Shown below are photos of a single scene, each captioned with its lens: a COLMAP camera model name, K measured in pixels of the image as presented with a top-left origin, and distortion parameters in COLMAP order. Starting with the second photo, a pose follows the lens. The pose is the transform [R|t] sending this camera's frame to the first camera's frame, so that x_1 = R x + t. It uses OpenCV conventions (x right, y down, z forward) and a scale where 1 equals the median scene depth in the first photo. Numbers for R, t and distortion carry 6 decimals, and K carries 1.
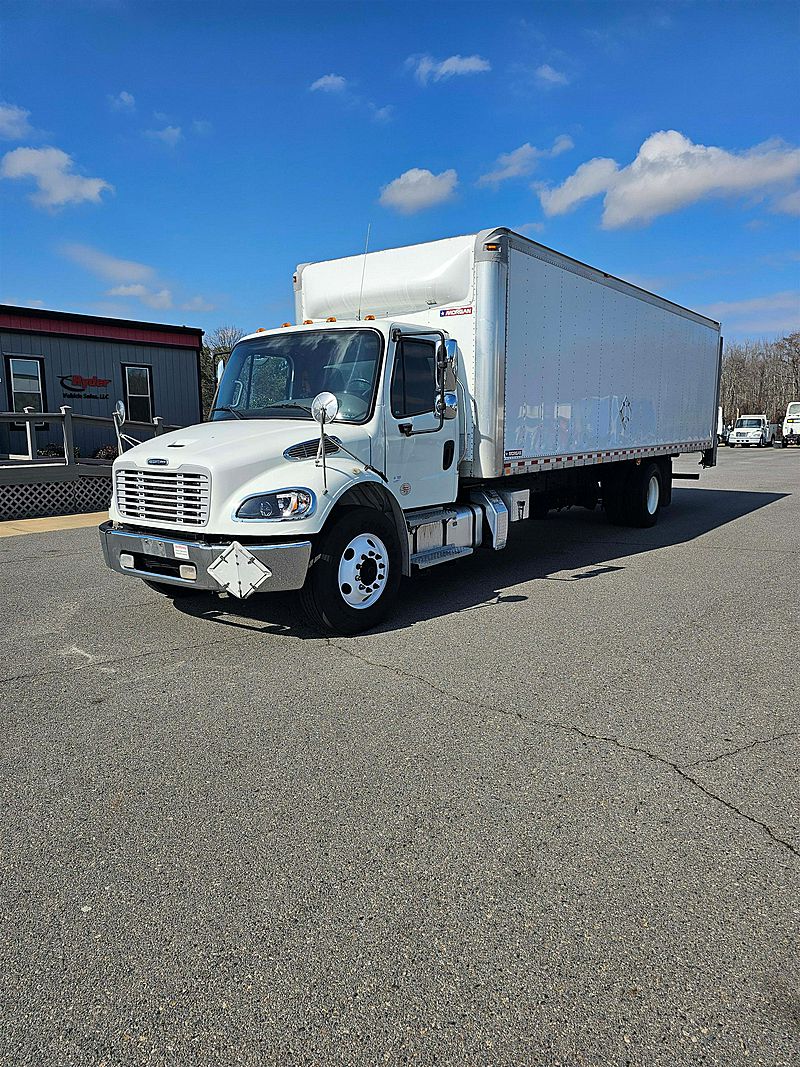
lens RADIAL K [[725.1, 0, 390.8], [0, 725.1, 537.7], [0, 0, 1]] dist [0.054348, 0.001509]
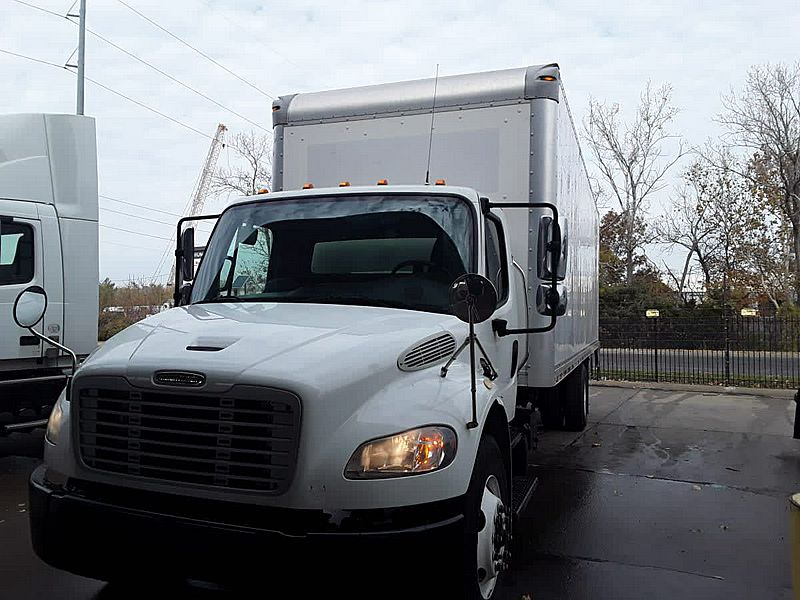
lens RADIAL K [[638.0, 0, 396.7], [0, 638.0, 307.9], [0, 0, 1]] dist [-0.019095, 0.000887]
pose [[0.951255, 0.027532, 0.307175, -0.292520], [0.024413, 0.986160, -0.163988, -0.067956], [-0.307439, 0.163494, 0.937417, 0.439002]]
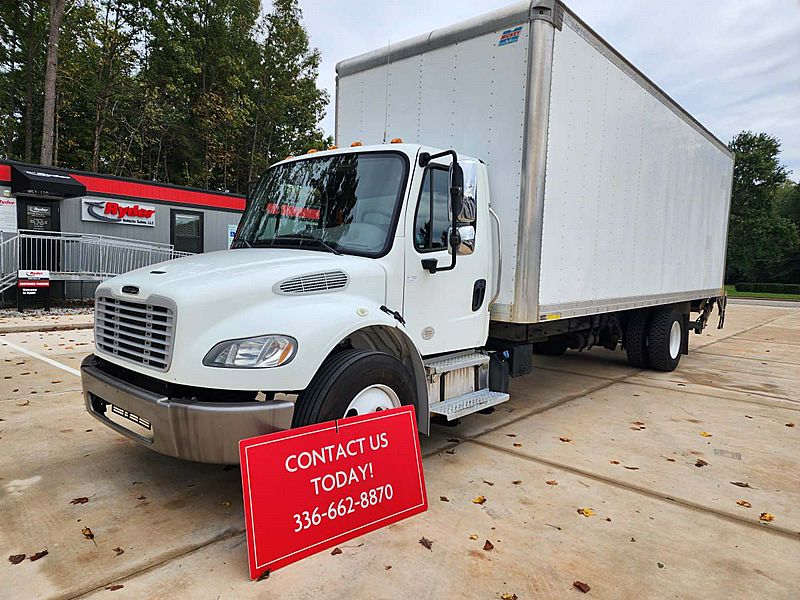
lens RADIAL K [[543.7, 0, 398.0], [0, 543.7, 308.0], [0, 0, 1]] dist [0.054348, 0.001509]
pose [[0.995706, 0.047159, -0.079658, 0.038924], [-0.052903, 0.996029, -0.071605, -0.051341], [0.075964, 0.075512, 0.994247, 0.366087]]
